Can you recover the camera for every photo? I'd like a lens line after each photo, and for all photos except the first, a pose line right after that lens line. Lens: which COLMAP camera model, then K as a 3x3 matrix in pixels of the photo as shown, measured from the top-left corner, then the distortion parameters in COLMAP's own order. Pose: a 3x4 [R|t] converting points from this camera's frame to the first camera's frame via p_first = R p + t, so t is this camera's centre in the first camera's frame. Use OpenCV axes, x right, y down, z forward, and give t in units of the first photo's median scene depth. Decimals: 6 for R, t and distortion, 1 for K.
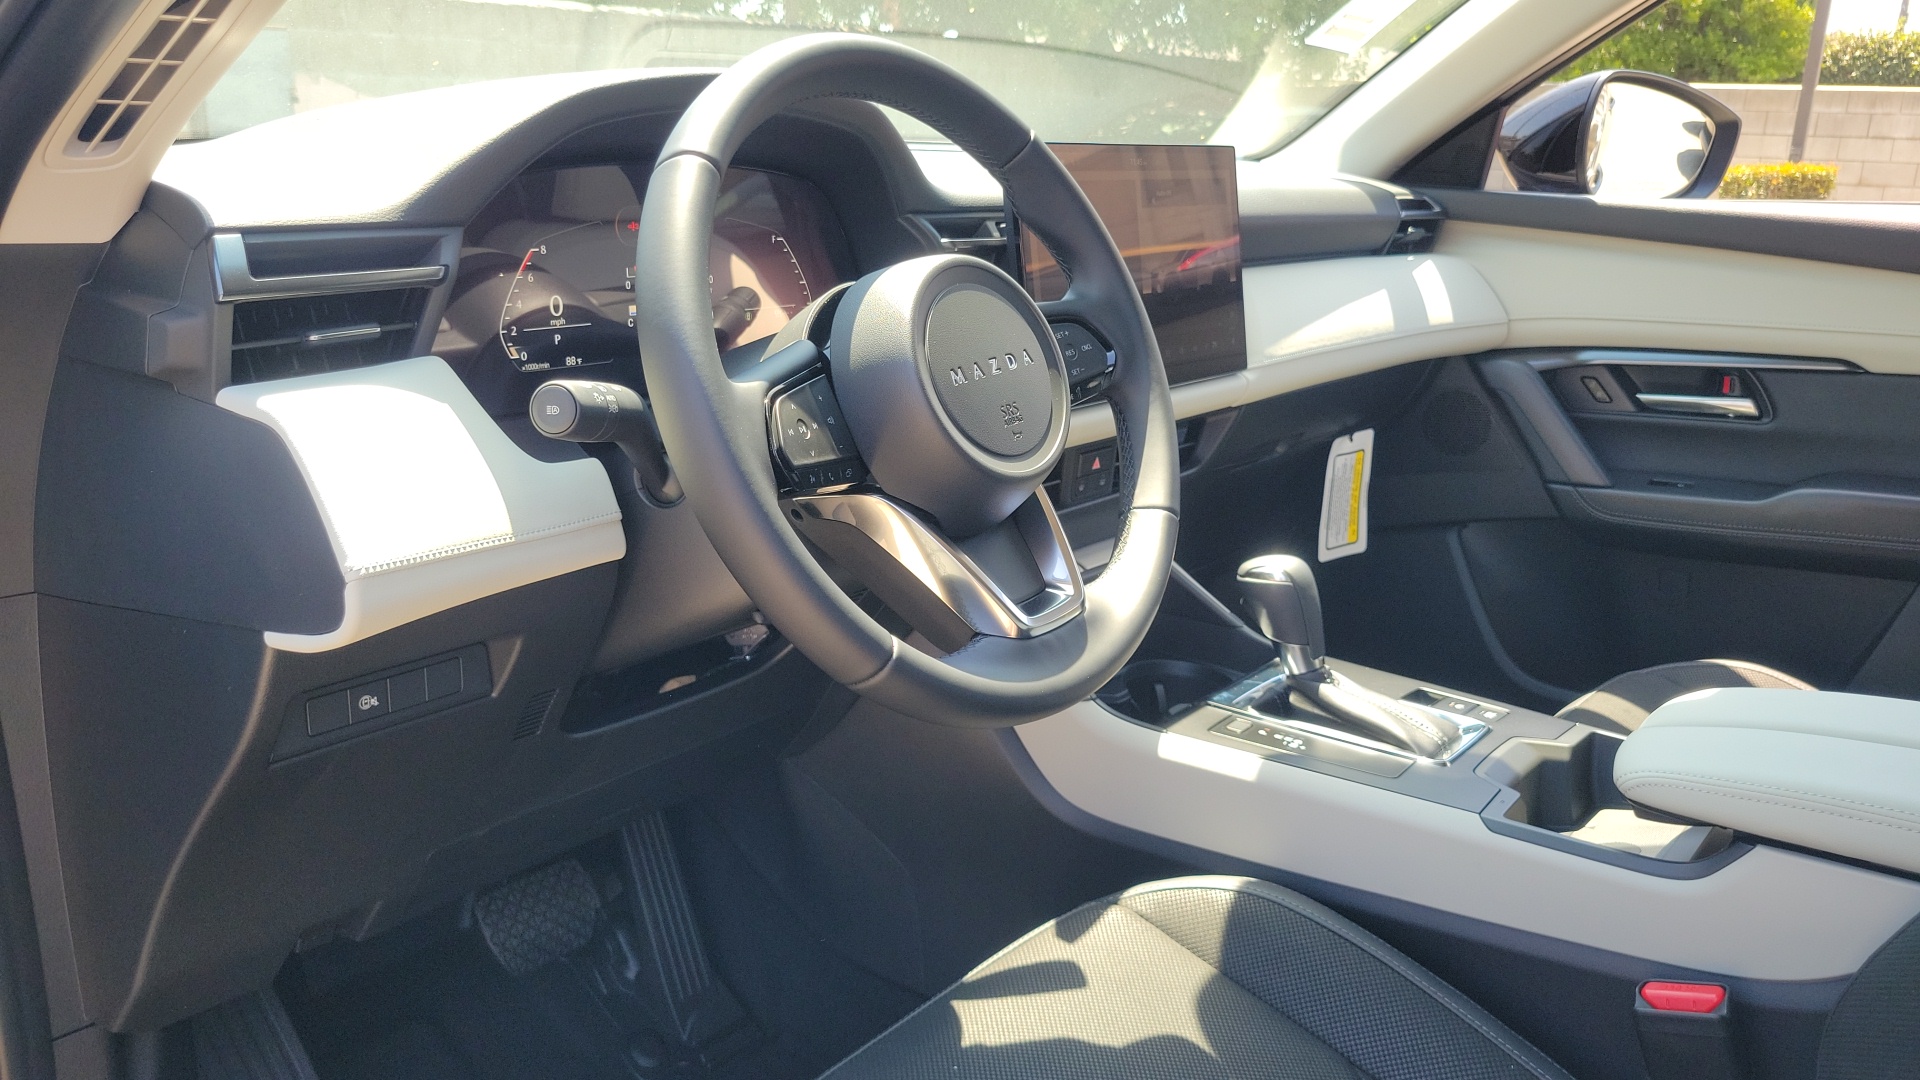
lens RADIAL K [[1469.7, 0, 967.6], [0, 1469.7, 520.0], [0, 0, 1]] dist [0.031452, -0.020059]
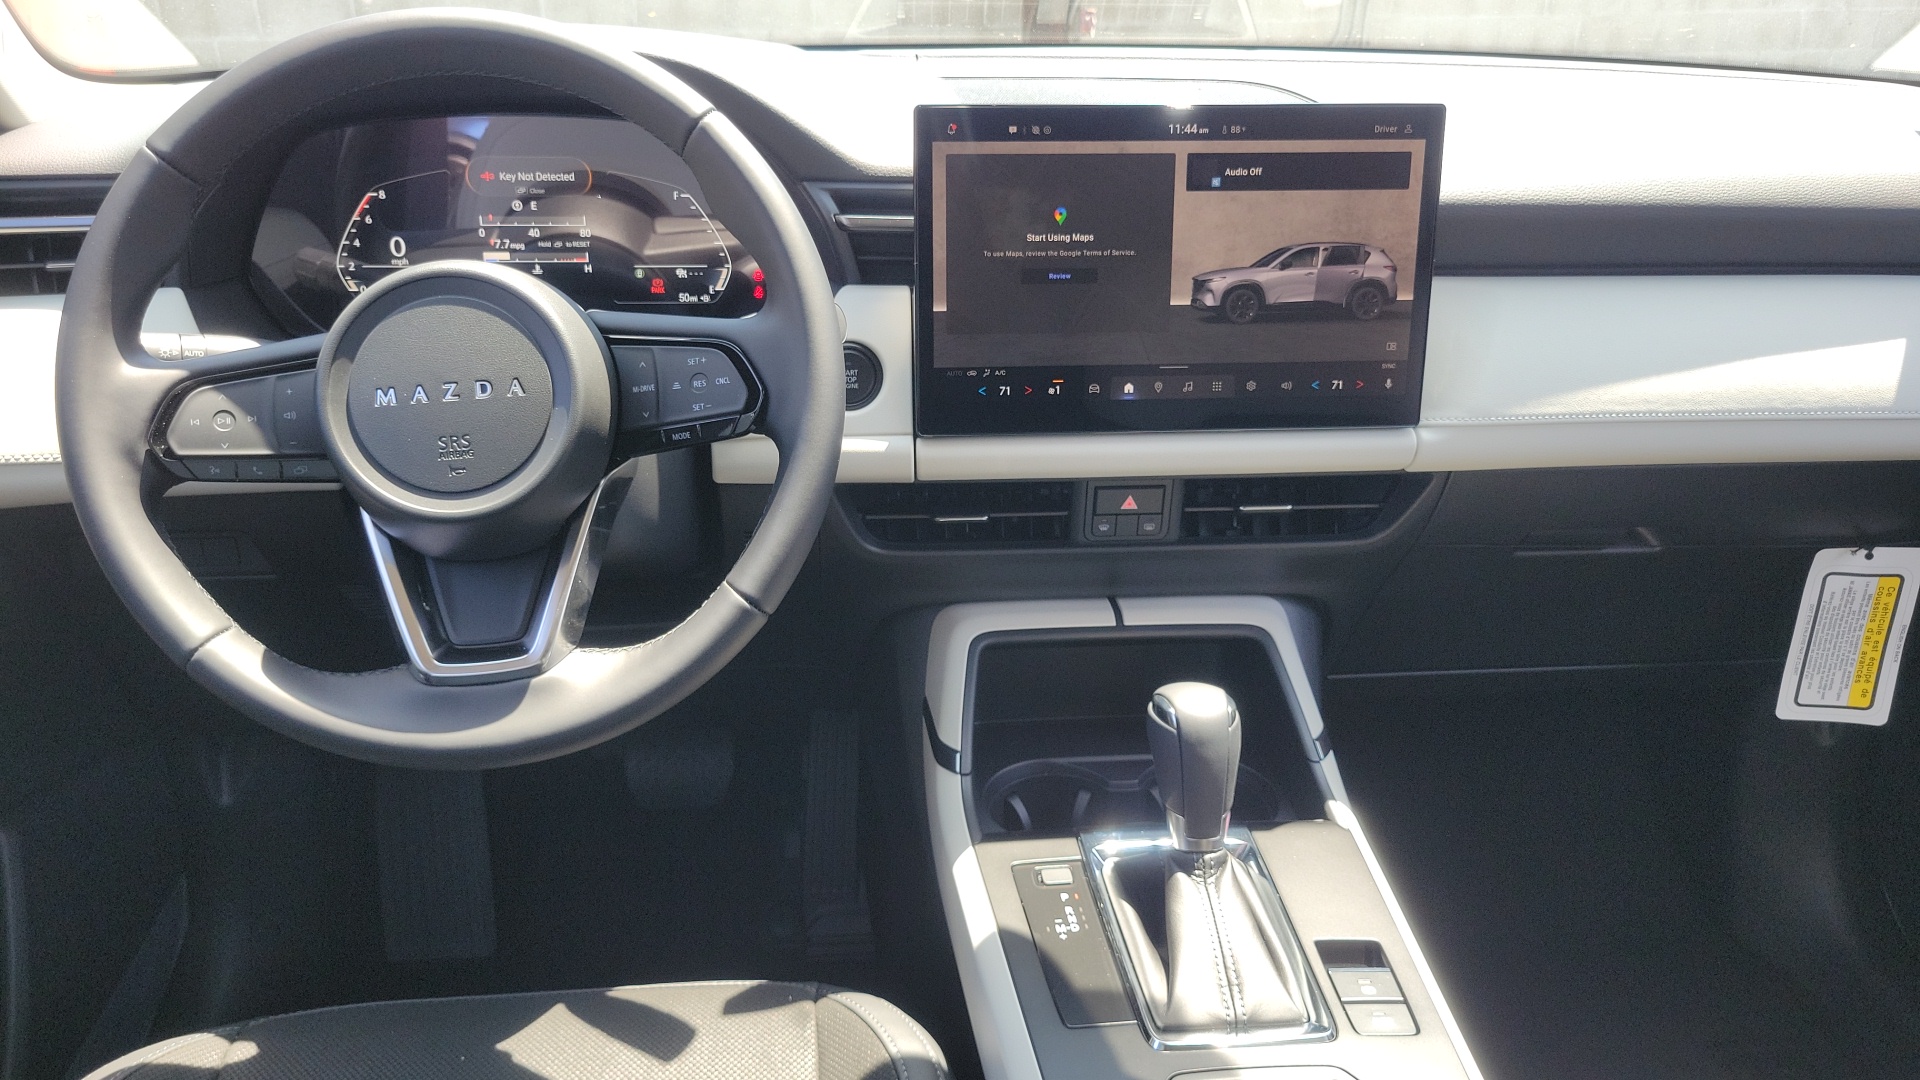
lens RADIAL K [[1469.7, 0, 959.5], [0, 1469.7, 532.6], [0, 0, 1]] dist [0.031452, -0.020059]
pose [[0.695907, 0.268253, -0.666149, 0.786806], [-0.178148, 0.963104, 0.201728, -0.236271], [0.695685, -0.021711, 0.718019, 0.506582]]
